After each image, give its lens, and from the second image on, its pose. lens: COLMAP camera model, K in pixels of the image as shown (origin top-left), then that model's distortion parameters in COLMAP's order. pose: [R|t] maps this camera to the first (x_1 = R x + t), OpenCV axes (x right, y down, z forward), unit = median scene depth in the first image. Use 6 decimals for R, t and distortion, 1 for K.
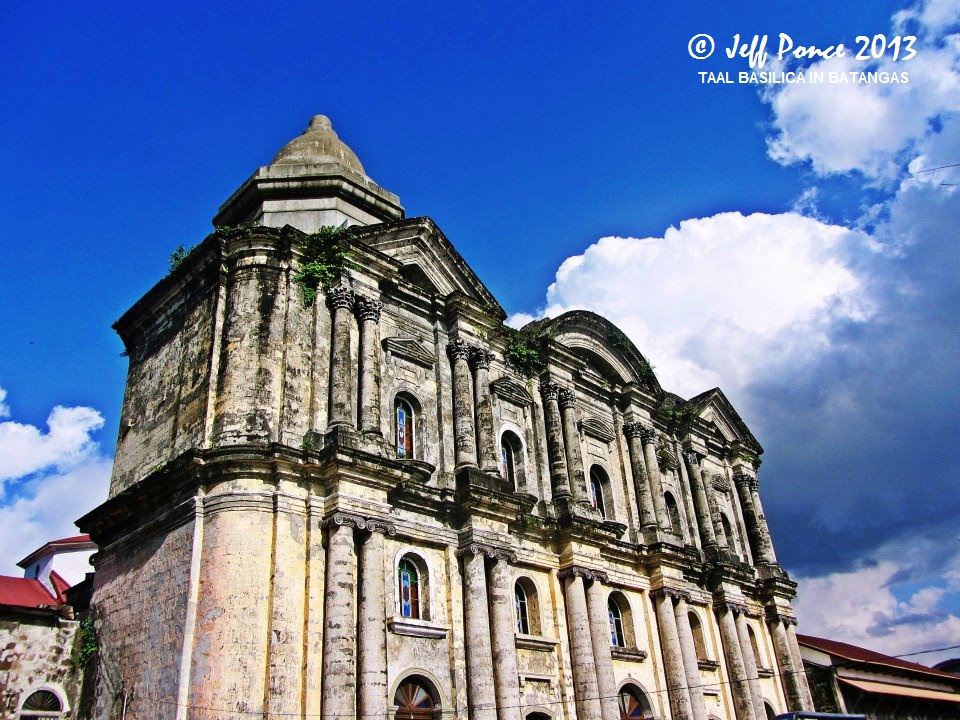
lens RADIAL K [[805.2, 0, 480.0], [0, 805.2, 360.0], [0, 0, 1]] dist [-0.035534, 0.026341]
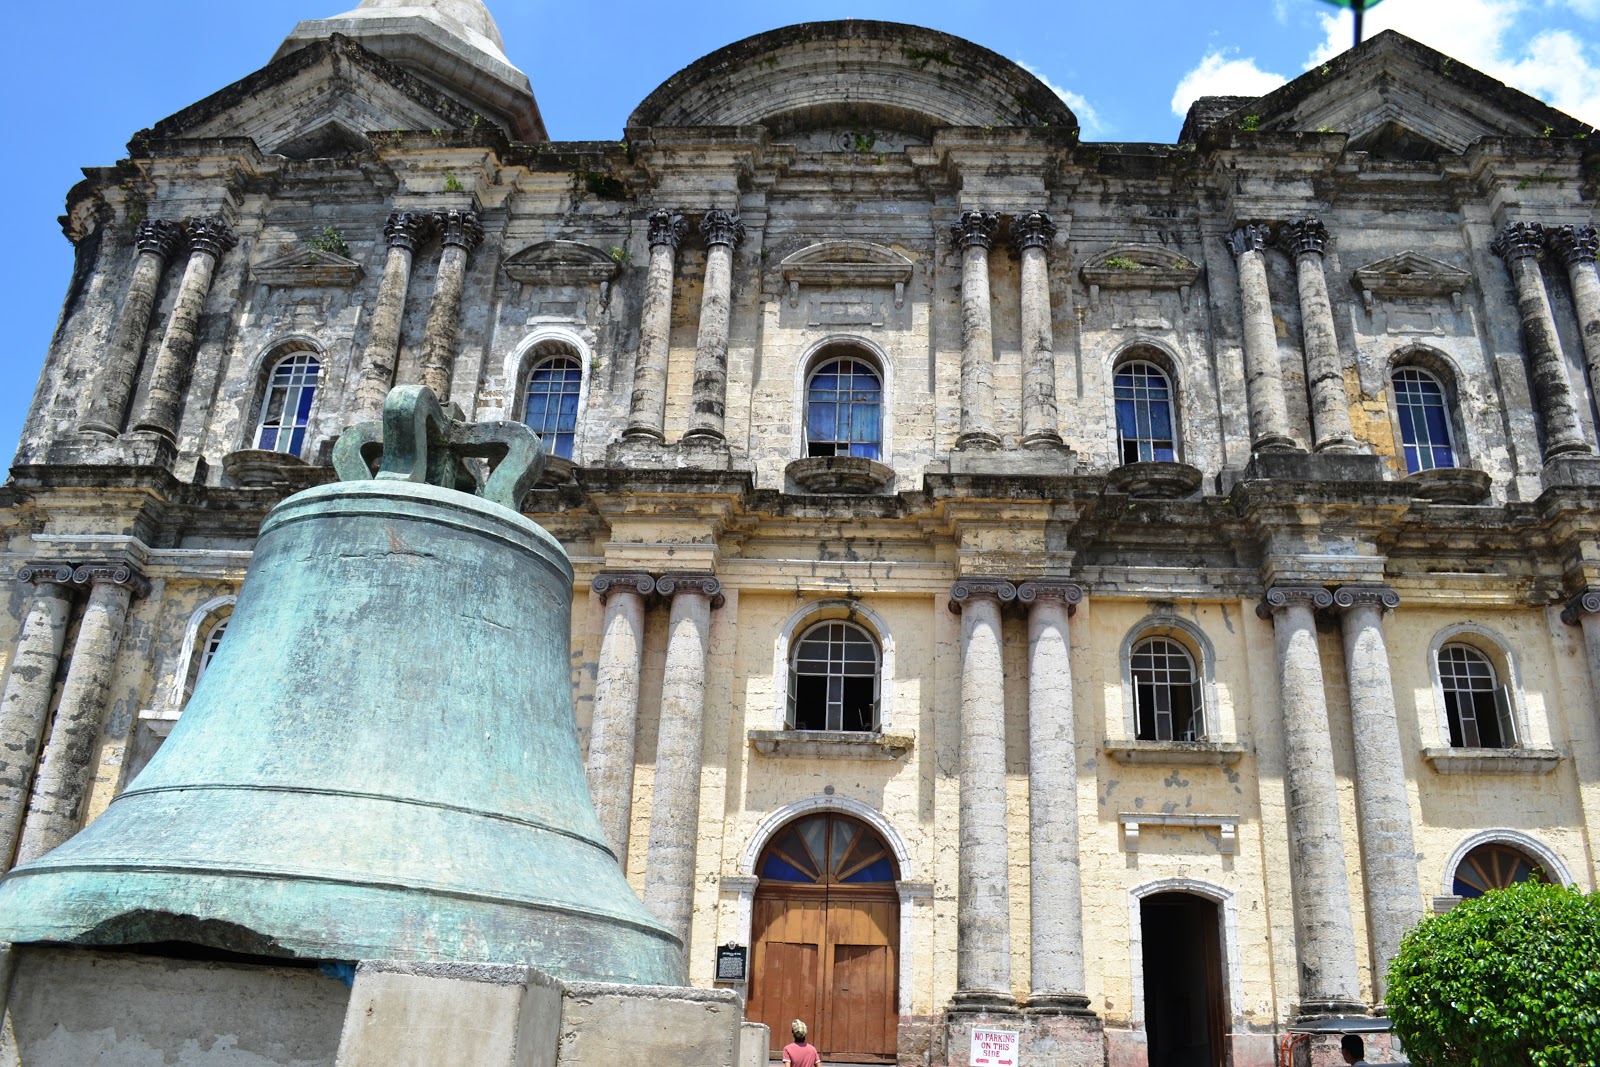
lens RADIAL K [[1291.7, 0, 800.0], [0, 1291.7, 533.5], [0, 0, 1]] dist [-0.083556, 0.011883]
pose [[0.650590, -0.215398, -0.728242, 0.738383], [0.297798, 0.954490, -0.016273, 0.277499], [0.698605, -0.206282, 0.685127, 0.559948]]
